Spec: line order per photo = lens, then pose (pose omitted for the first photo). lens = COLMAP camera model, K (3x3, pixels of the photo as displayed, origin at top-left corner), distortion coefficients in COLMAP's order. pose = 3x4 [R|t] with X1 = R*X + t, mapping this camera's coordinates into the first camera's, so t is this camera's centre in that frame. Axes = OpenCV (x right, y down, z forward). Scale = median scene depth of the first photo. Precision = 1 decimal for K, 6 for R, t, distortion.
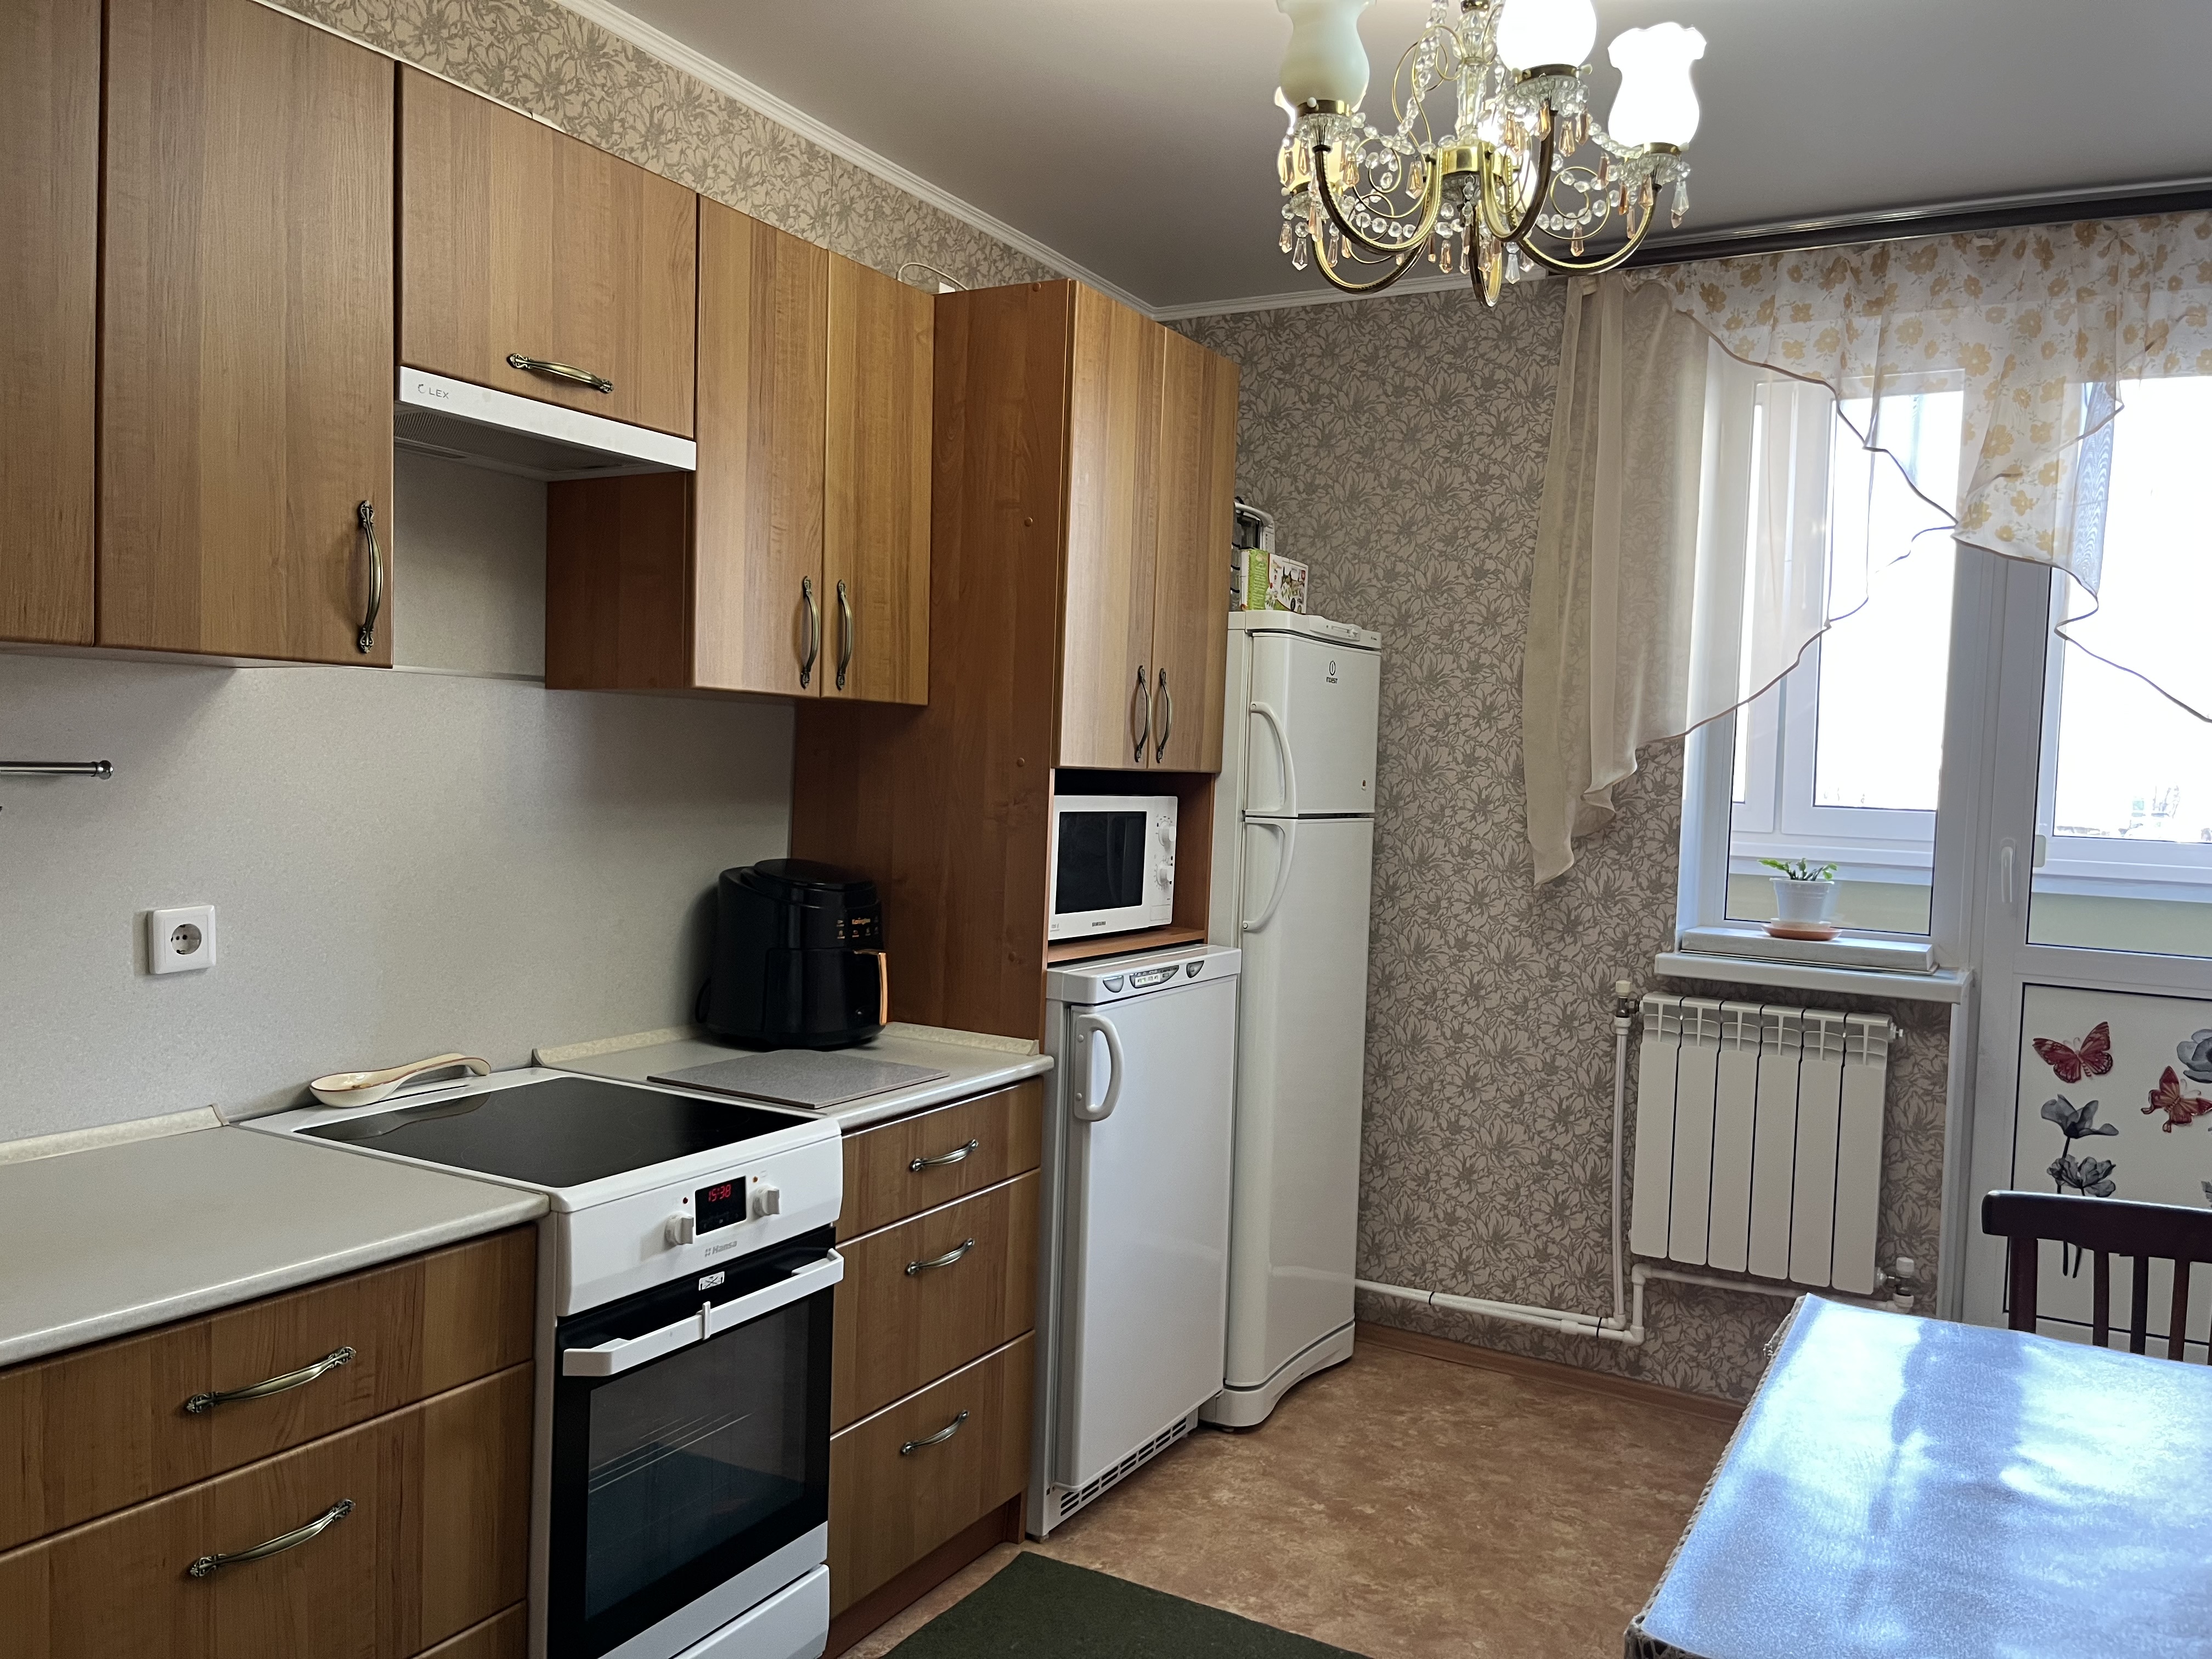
lens RADIAL K [[1657.4, 0, 1118.1], [0, 1657.4, 836.3], [0, 0, 1]] dist [0.058530, -0.083578]
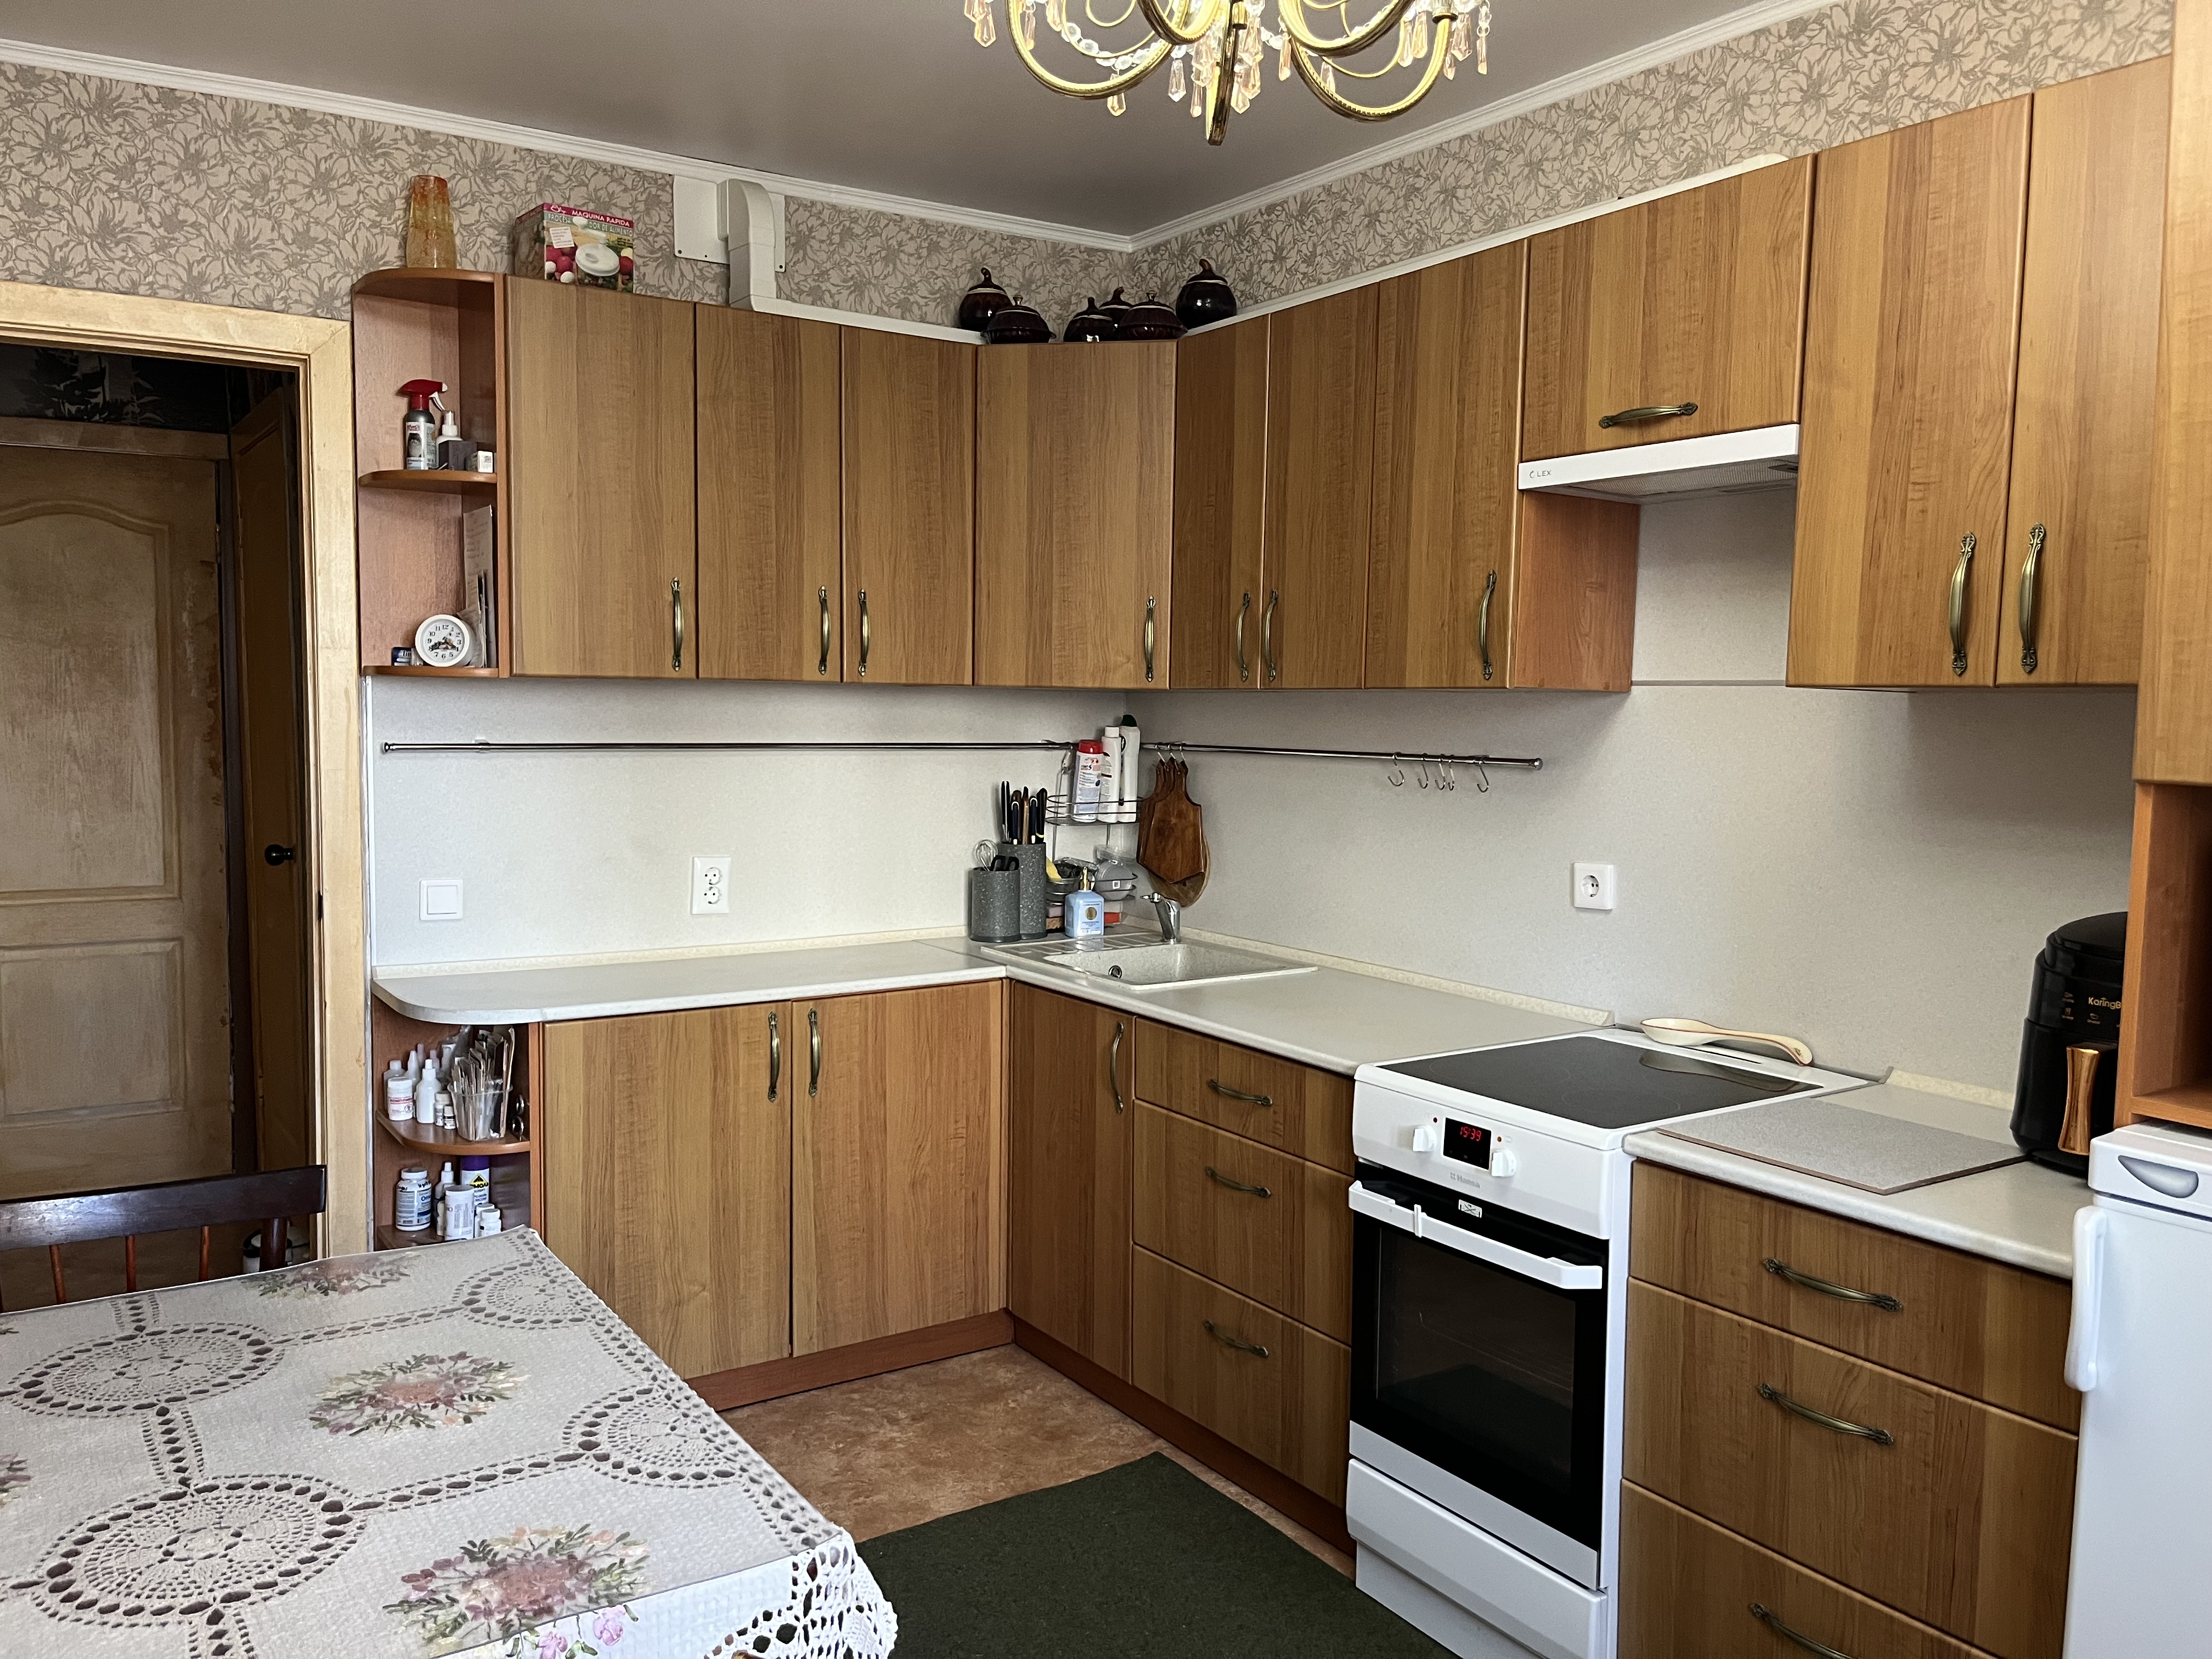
lens RADIAL K [[1723.2, 0, 1111.4], [0, 1723.2, 827.2], [0, 0, 1]] dist [0.076496, -0.073553]
pose [[-0.449672, 0.027917, -0.892757, 0.703654], [-0.069350, 0.995403, 0.066058, -0.042729], [0.890497, 0.091618, -0.445669, 0.979107]]
